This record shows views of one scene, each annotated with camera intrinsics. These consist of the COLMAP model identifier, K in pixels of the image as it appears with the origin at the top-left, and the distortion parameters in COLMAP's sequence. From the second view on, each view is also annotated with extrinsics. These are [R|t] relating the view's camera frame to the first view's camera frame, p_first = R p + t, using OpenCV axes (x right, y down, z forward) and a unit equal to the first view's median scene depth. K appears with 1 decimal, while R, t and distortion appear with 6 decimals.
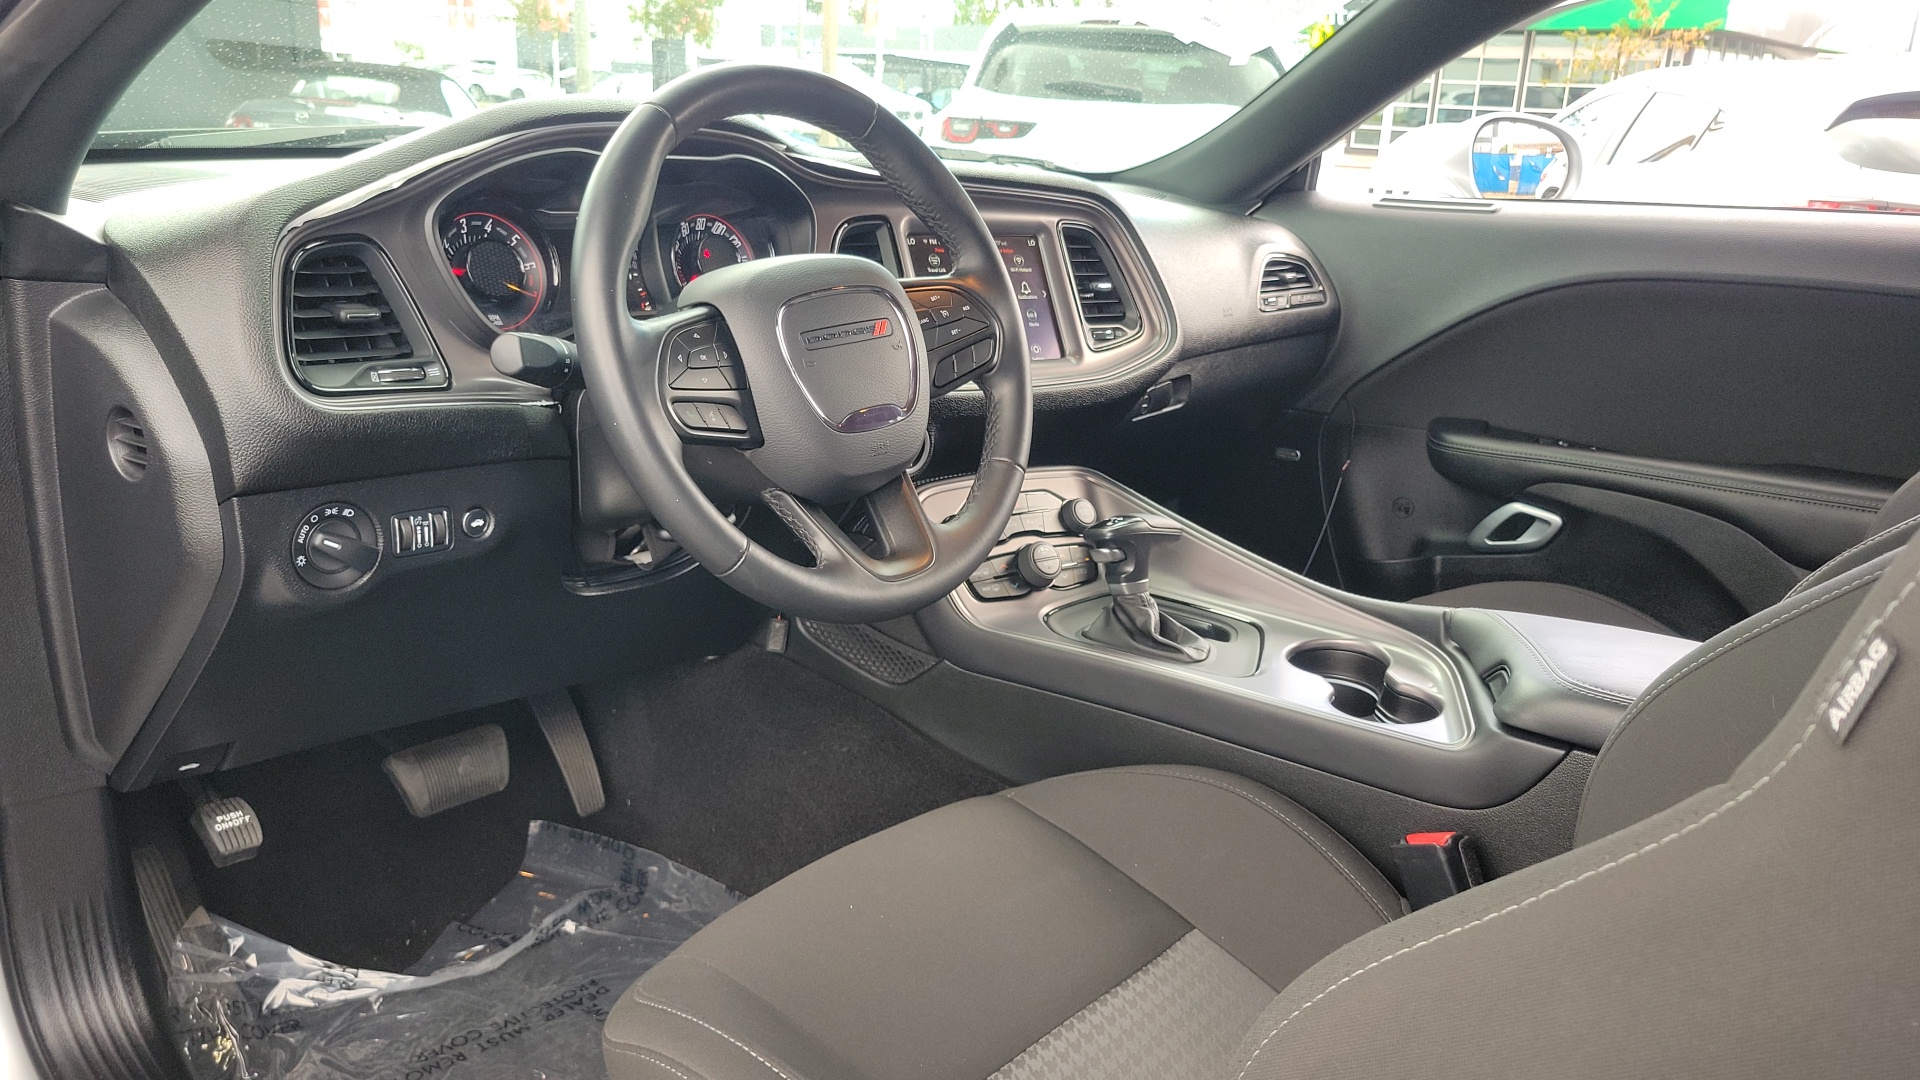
lens RADIAL K [[1439.7, 0, 960.0], [0, 1439.7, 540.0], [0, 0, 1]] dist [0.014020, -0.001027]
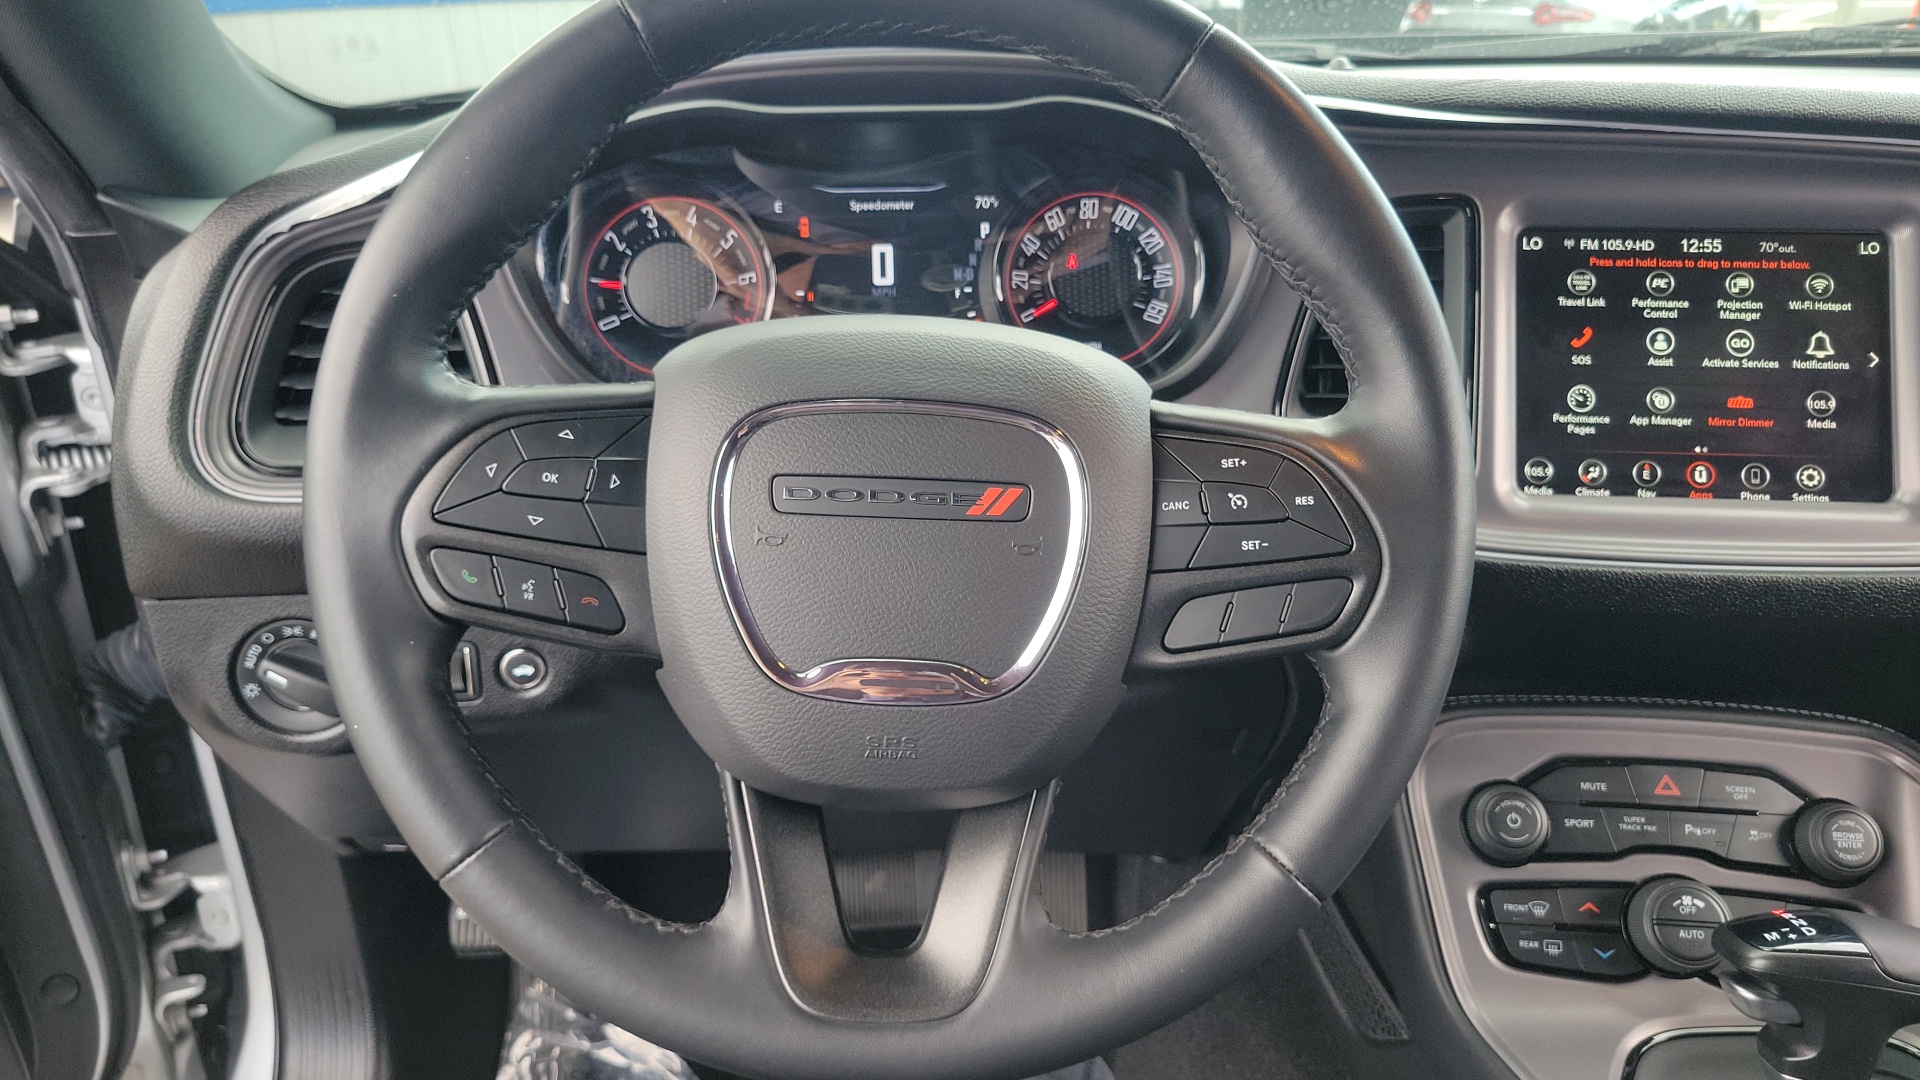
lens RADIAL K [[1439.7, 0, 960.0], [0, 1439.7, 540.0], [0, 0, 1]] dist [0.014020, -0.001027]
pose [[0.710565, 0.190234, -0.677428, 0.195120], [-0.144214, 0.981695, 0.124409, -0.141690], [0.688694, 0.009293, 0.724993, 0.499287]]
